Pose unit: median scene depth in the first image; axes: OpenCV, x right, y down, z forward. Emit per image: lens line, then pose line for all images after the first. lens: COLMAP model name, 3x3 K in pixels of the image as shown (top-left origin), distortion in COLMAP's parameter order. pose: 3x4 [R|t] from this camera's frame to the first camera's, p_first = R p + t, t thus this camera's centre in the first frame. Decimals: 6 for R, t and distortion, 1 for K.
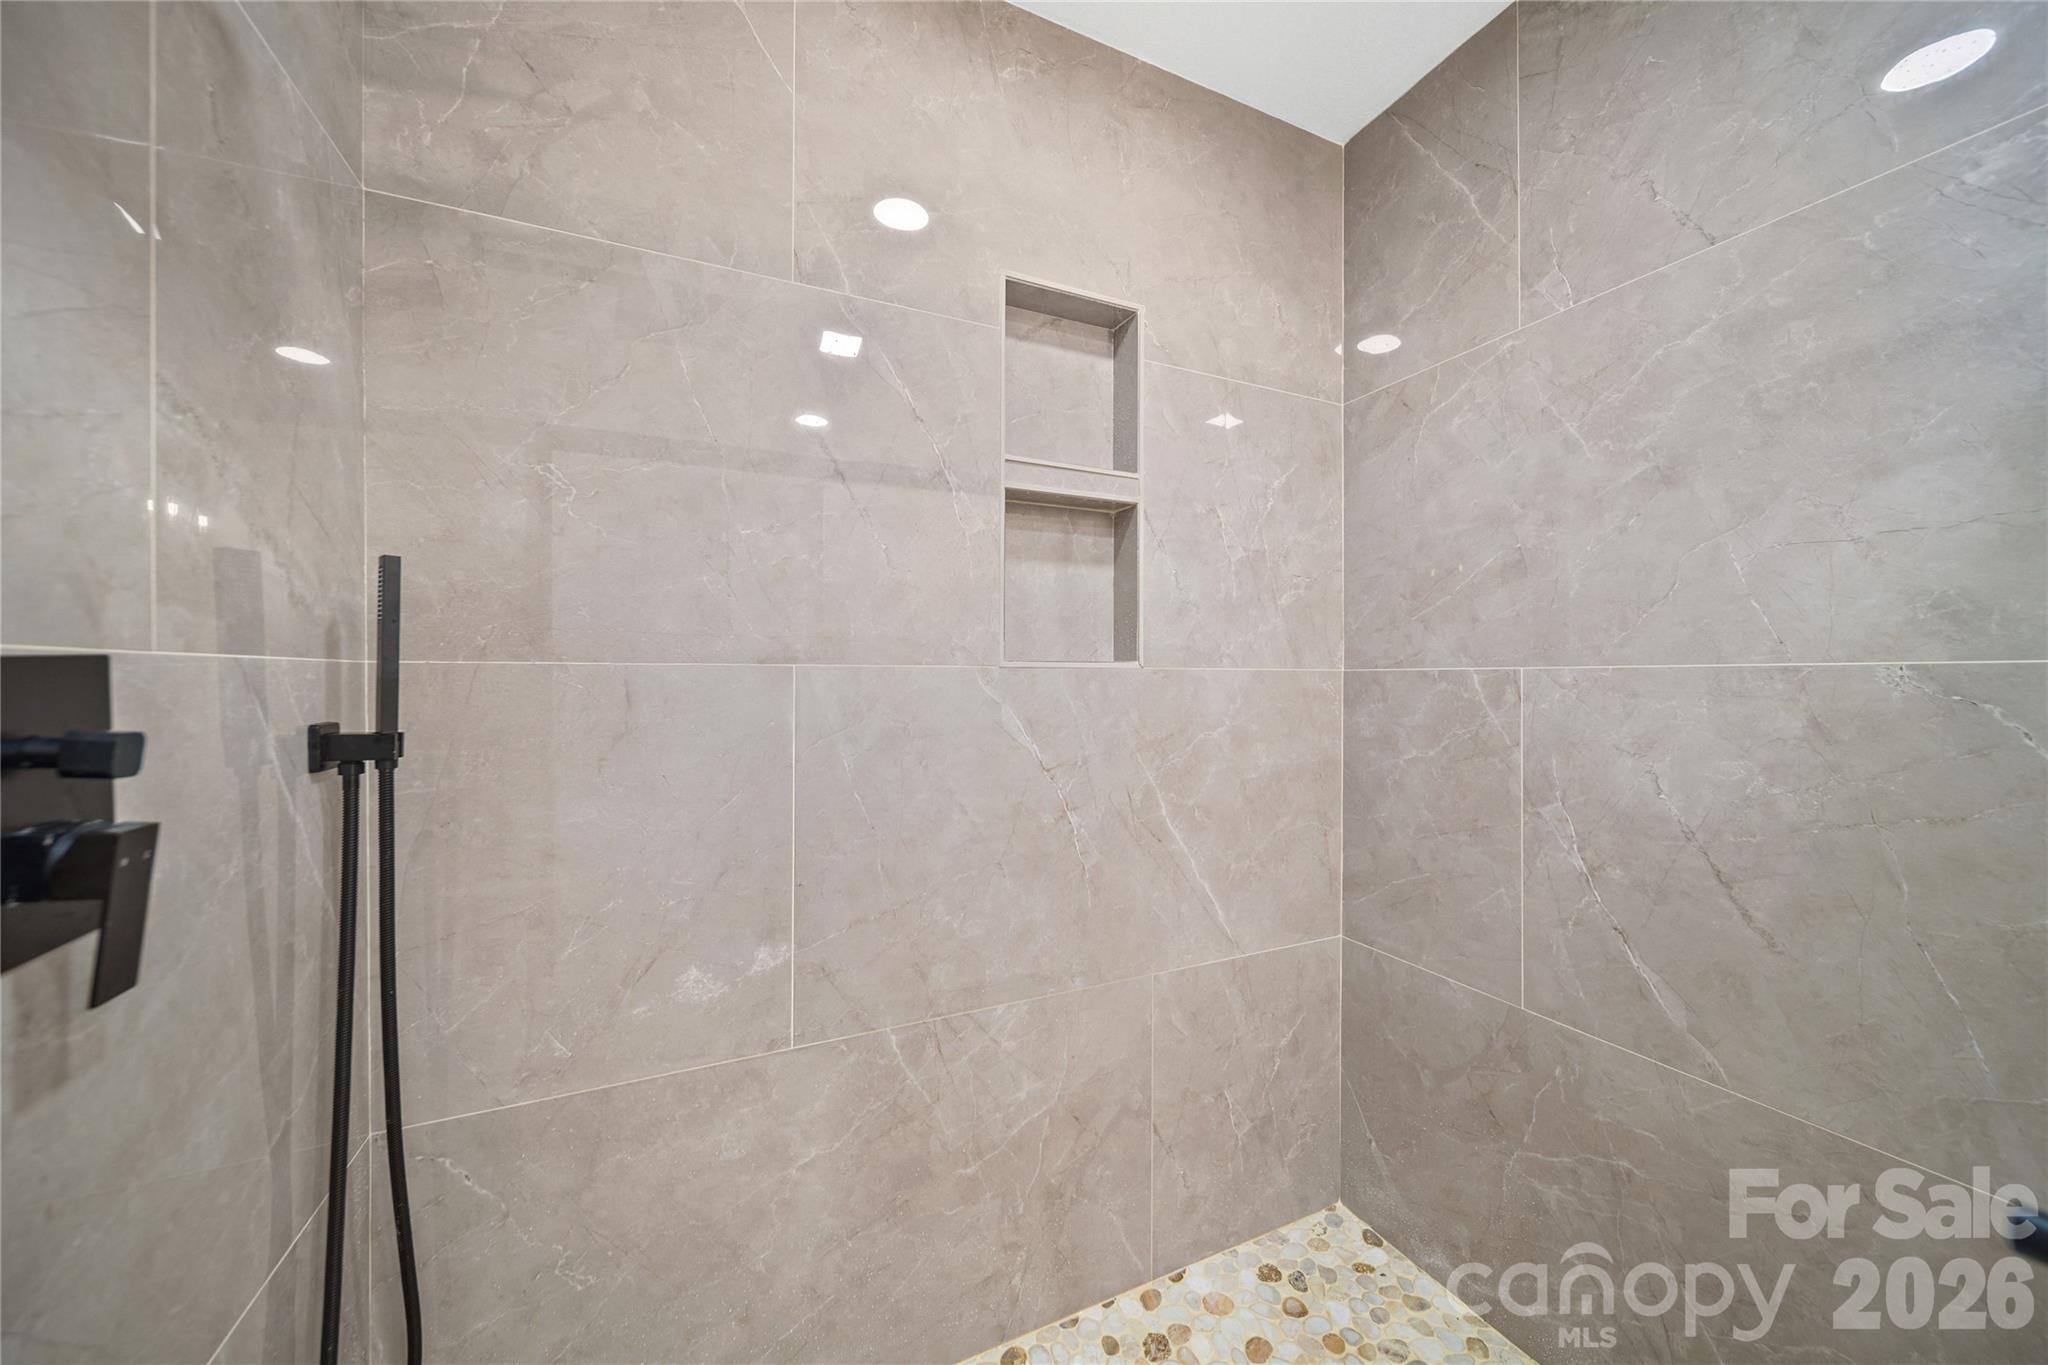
lens RADIAL K [[728.5, 0, 1038.6], [0, 728.5, 666.4], [0, 0, 1]] dist [-0.001348, -0.000083]
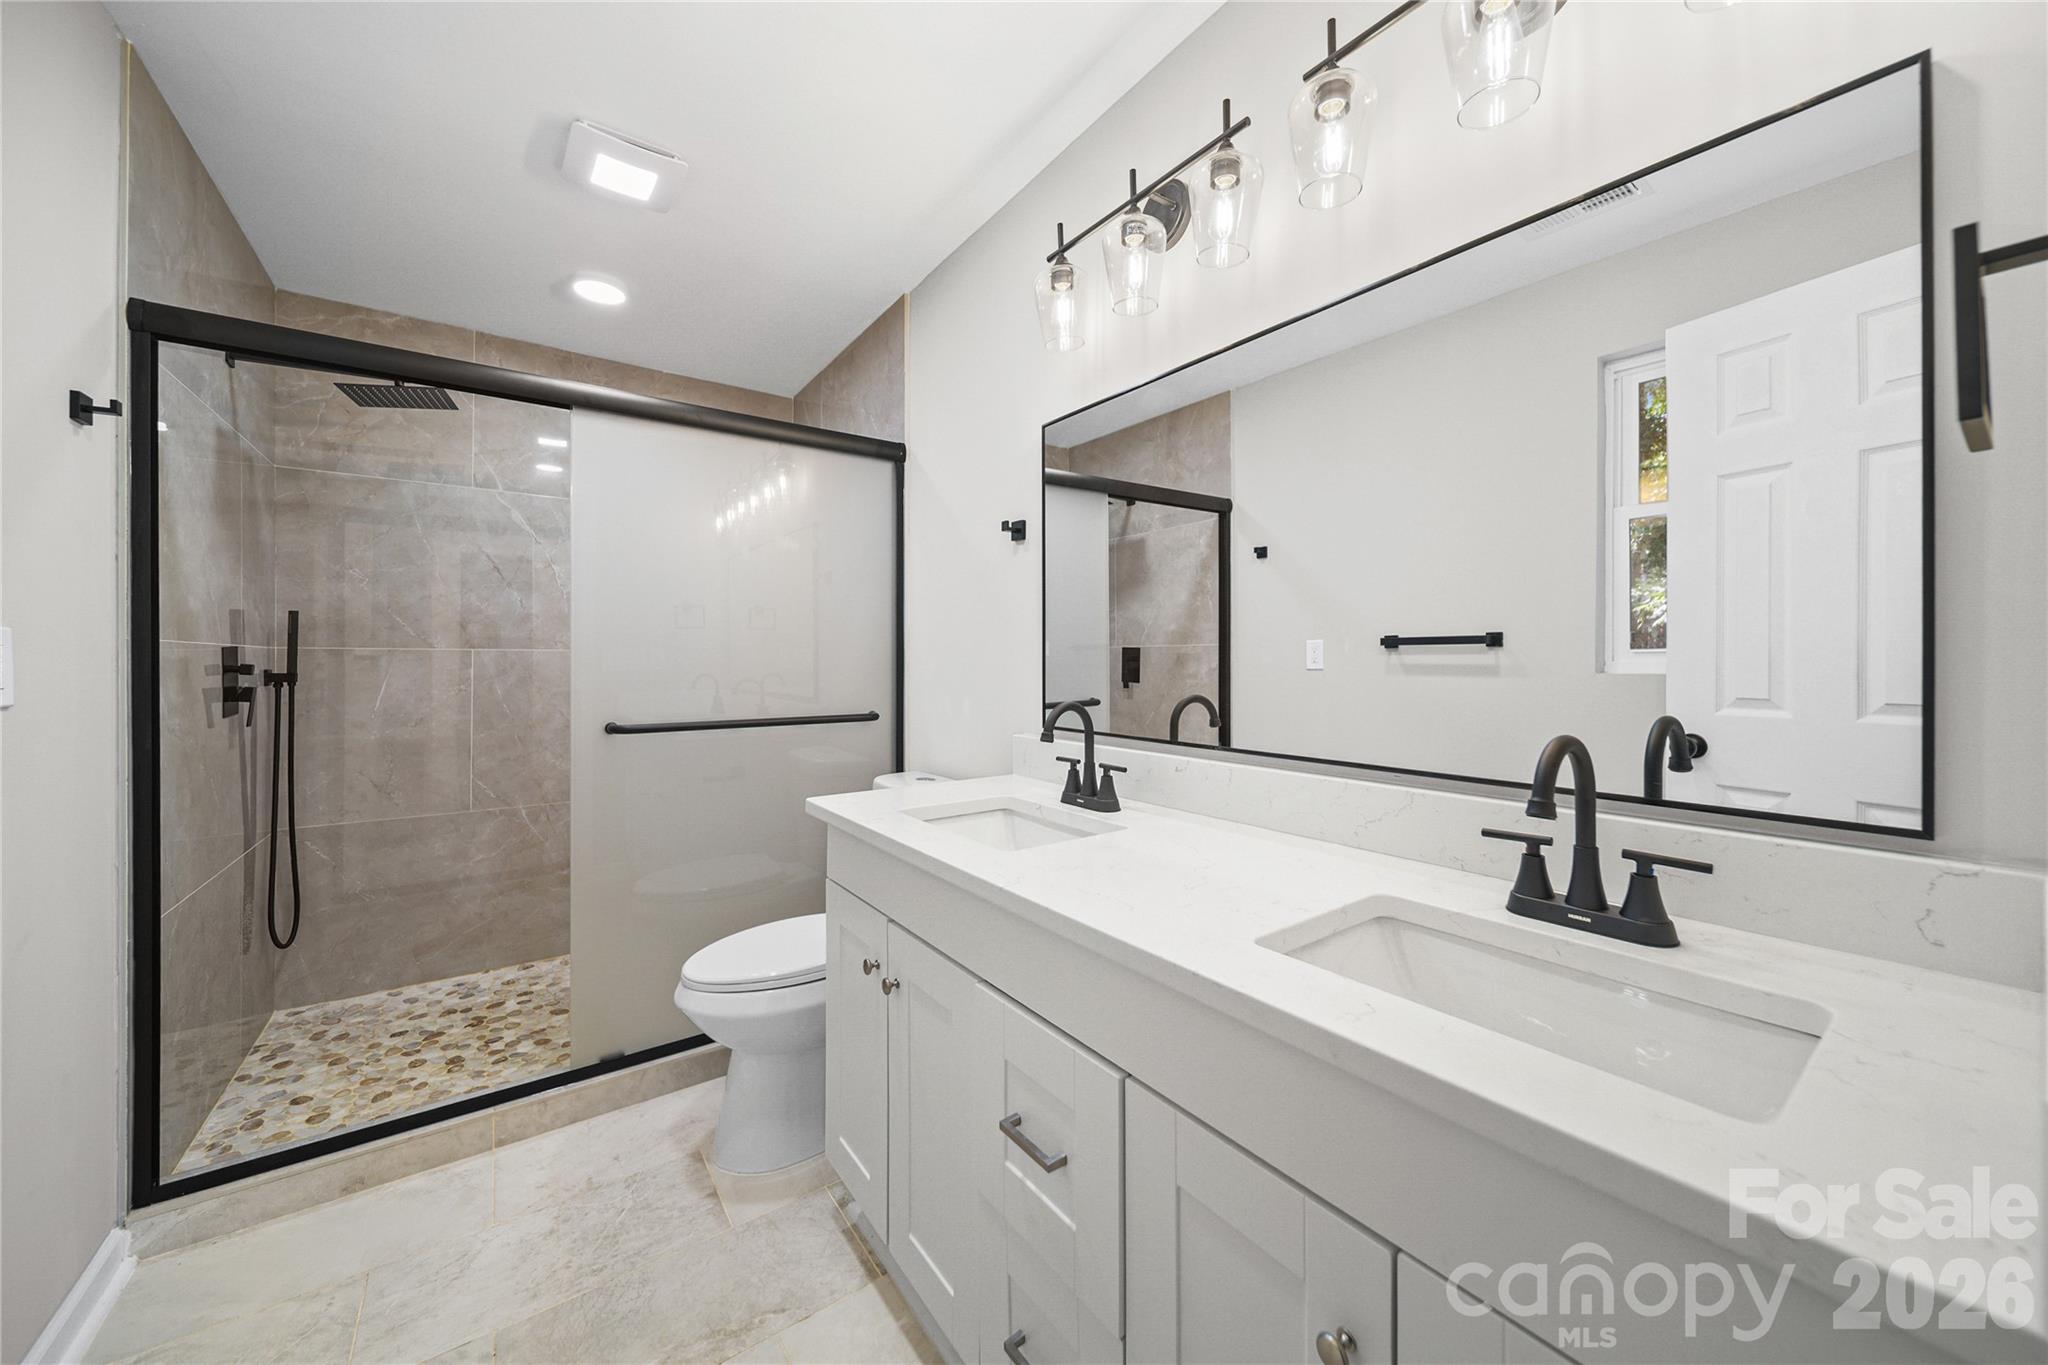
lens RADIAL K [[718.6, 0, 1026.4], [0, 718.6, 649.6], [0, 0, 1]] dist [-0.005435, 0.000035]
pose [[0.983474, -0.001001, 0.181047, 1.161227], [0.002313, 0.999973, -0.007039, 0.021516], [-0.181035, 0.007341, 0.983449, -1.850685]]
